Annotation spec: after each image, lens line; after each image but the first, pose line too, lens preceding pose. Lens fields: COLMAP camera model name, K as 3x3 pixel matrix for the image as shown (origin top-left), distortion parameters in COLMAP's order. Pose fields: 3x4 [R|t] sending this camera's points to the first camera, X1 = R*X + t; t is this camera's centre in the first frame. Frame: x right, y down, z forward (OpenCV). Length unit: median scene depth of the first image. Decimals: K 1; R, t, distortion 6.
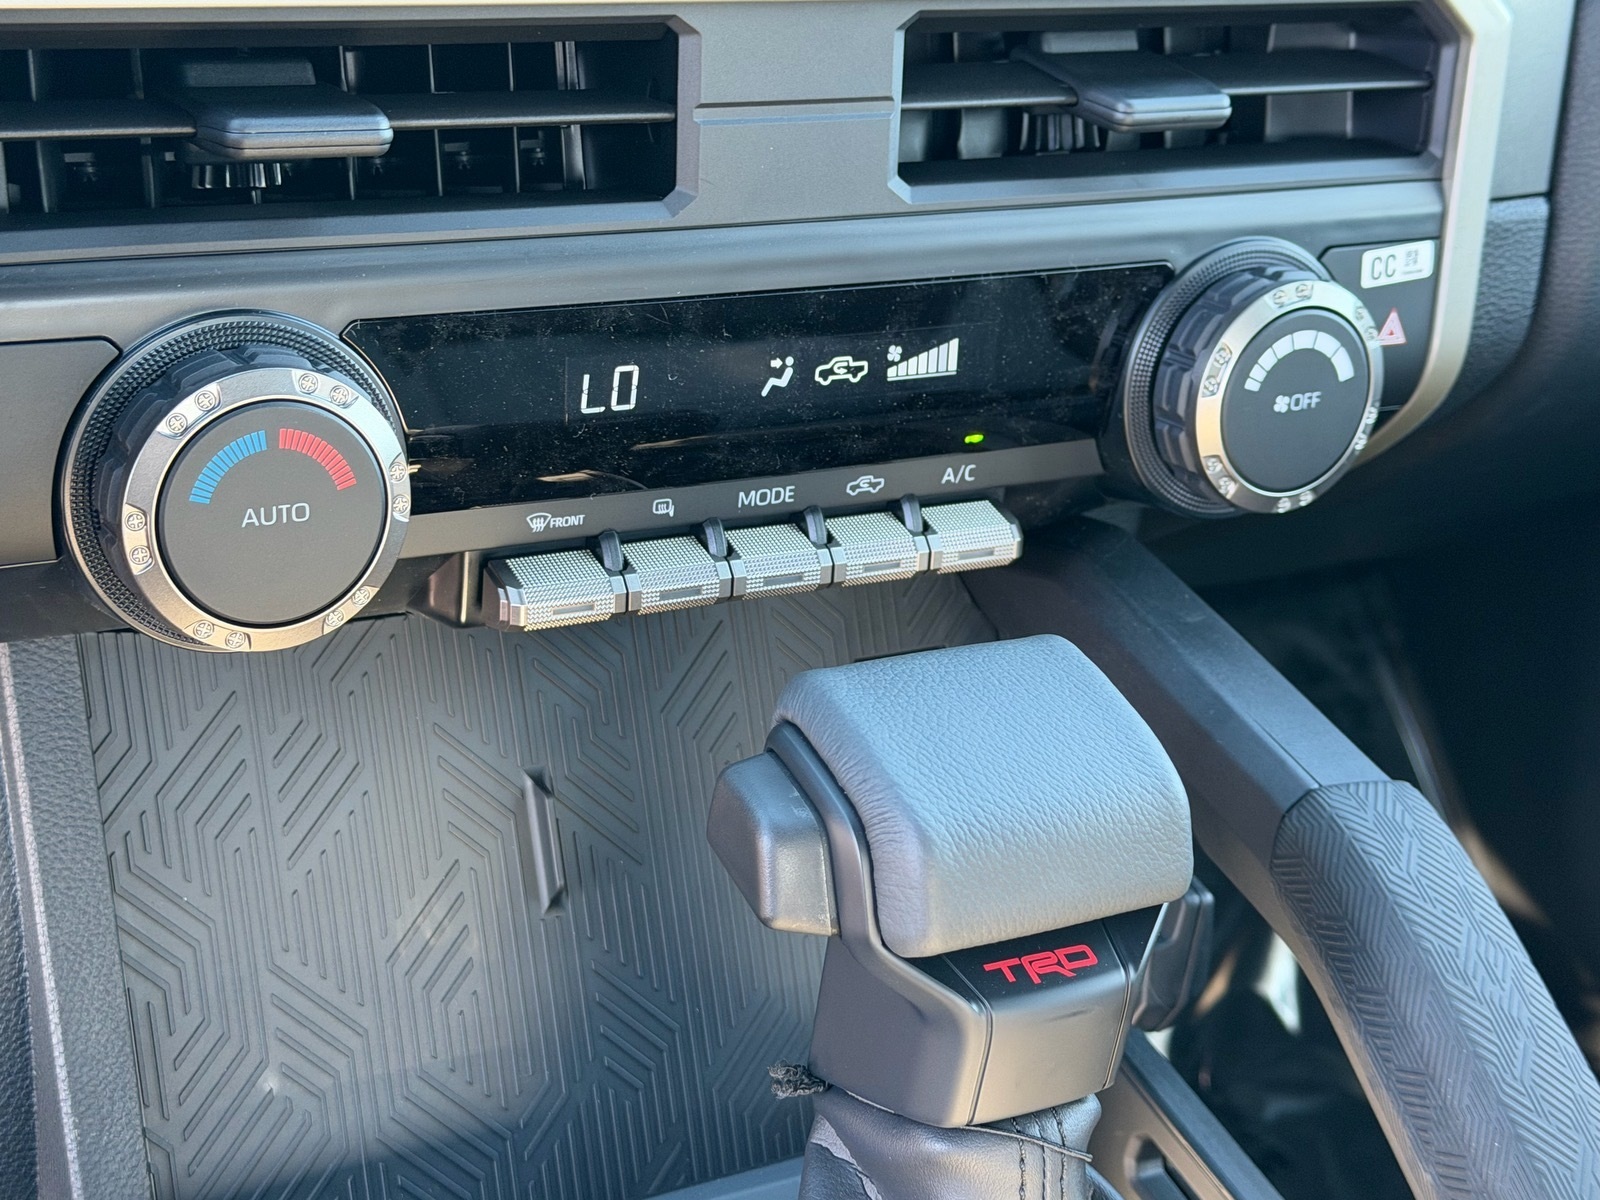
lens RADIAL K [[2530.7, 0, 780.7], [0, 2530.7, 624.7], [0, 0, 1]] dist [0.137659, 0.000000]
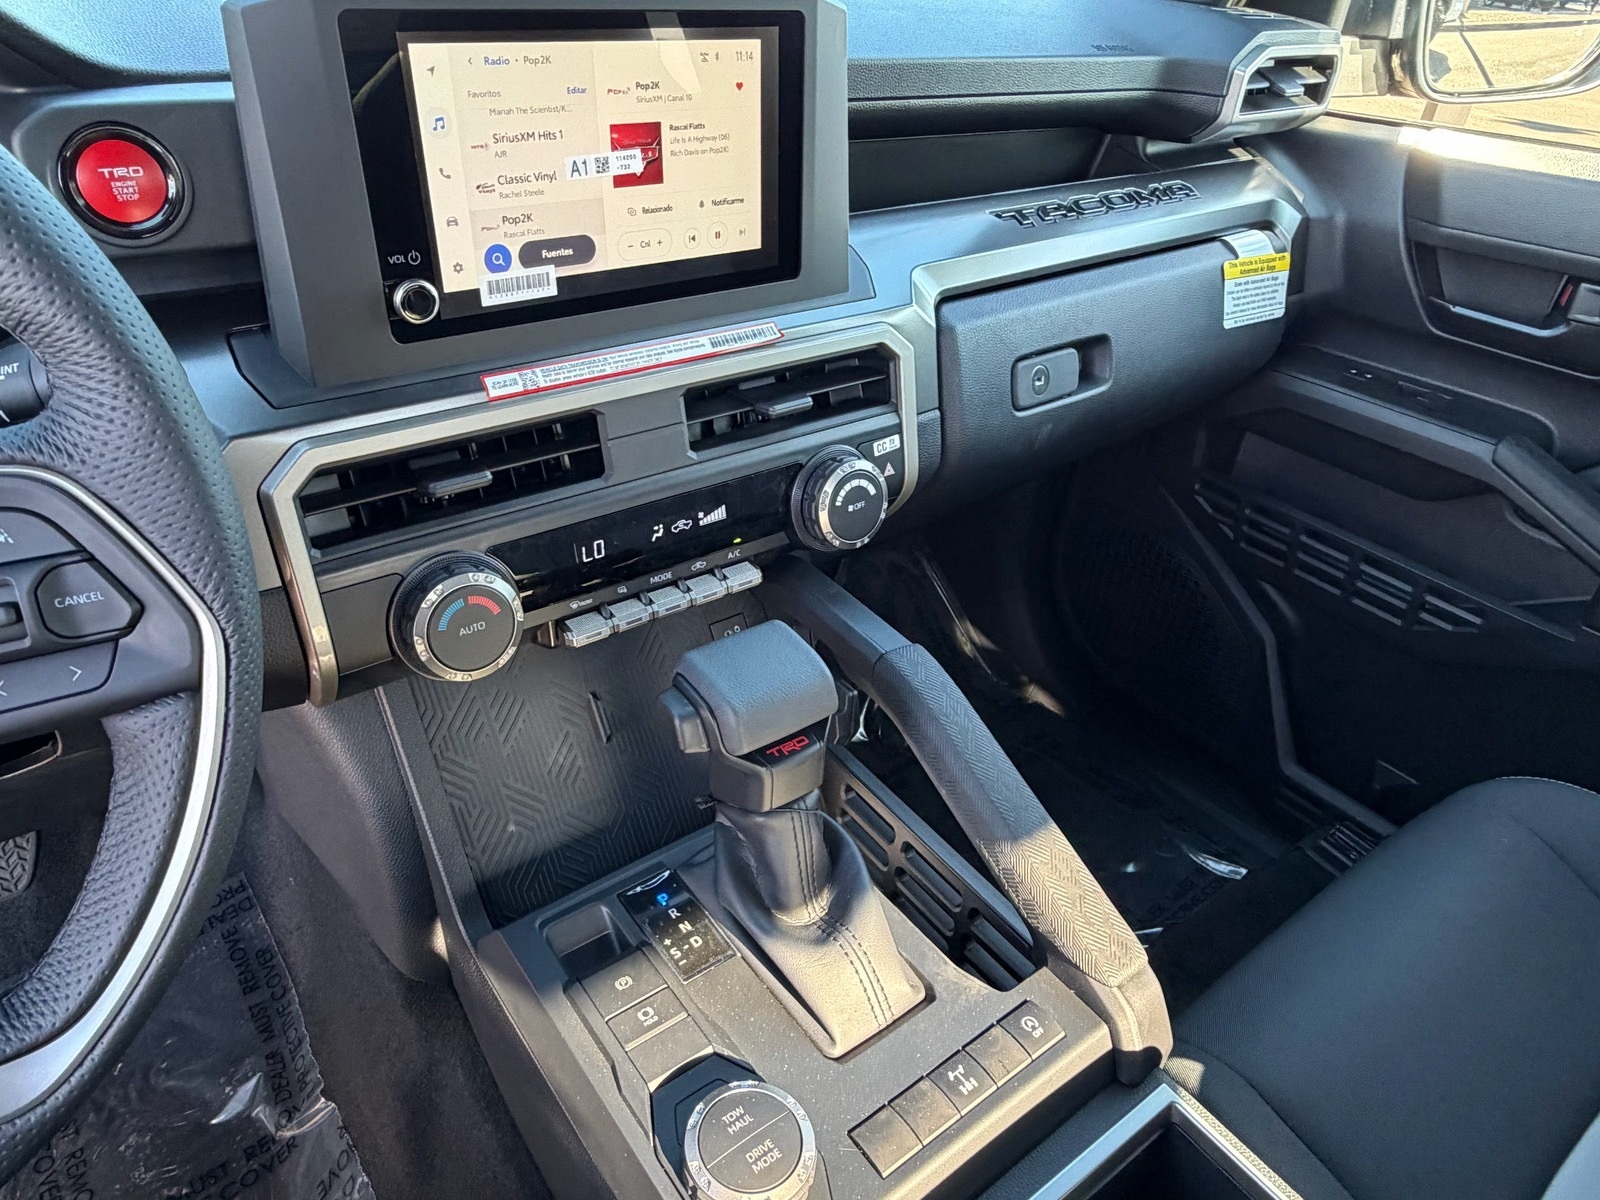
lens RADIAL K [[1038.5, 0, 762.6], [0, 1038.5, 594.6], [0, 0, 1]] dist [0.003015, -0.001046]
pose [[0.985177, -0.163745, 0.051118, 0.039259], [0.161227, 0.985648, 0.050037, -0.069707], [-0.058578, -0.041054, 0.997438, -0.067927]]
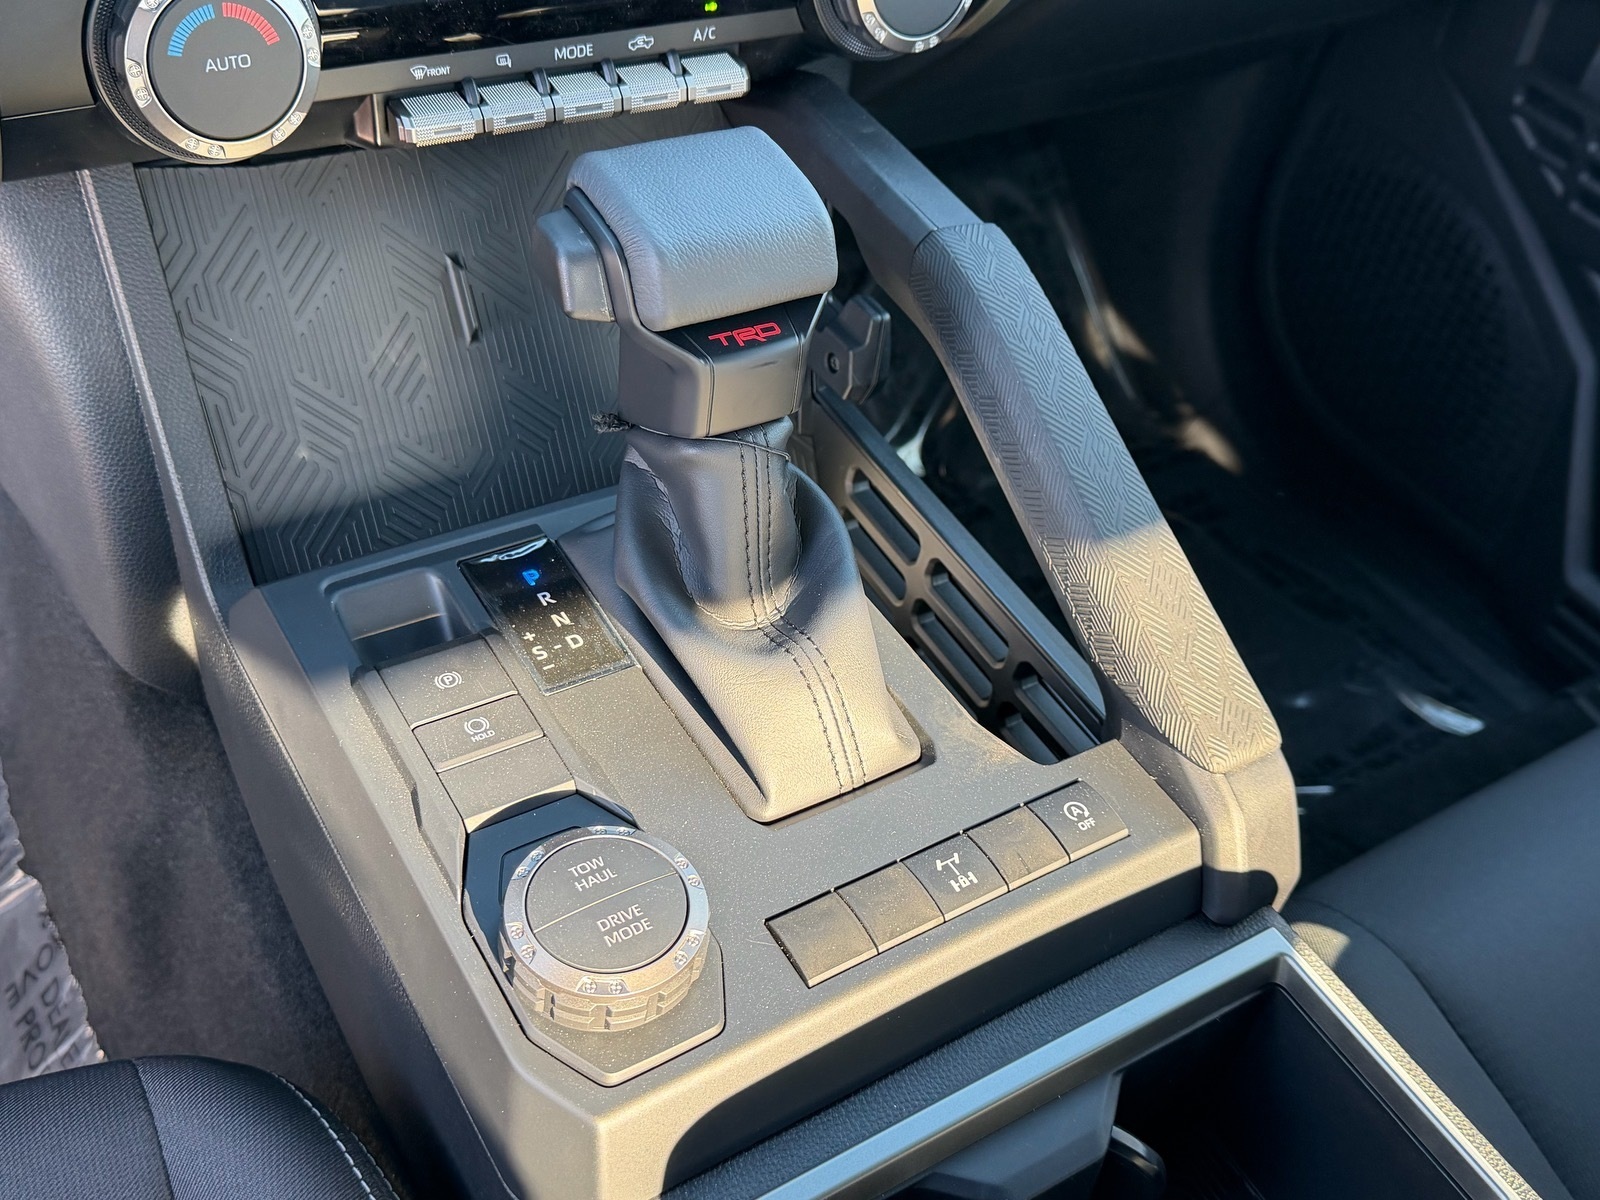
lens RADIAL K [[1587.2, 0, 792.7], [0, 1587.2, 621.2], [0, 0, 1]] dist [0.056565, 0.000000]
pose [[0.997796, -0.060861, 0.026438, 0.079222], [0.052930, 0.970300, 0.236044, 0.061256], [-0.040019, -0.234124, 0.971383, -0.022410]]
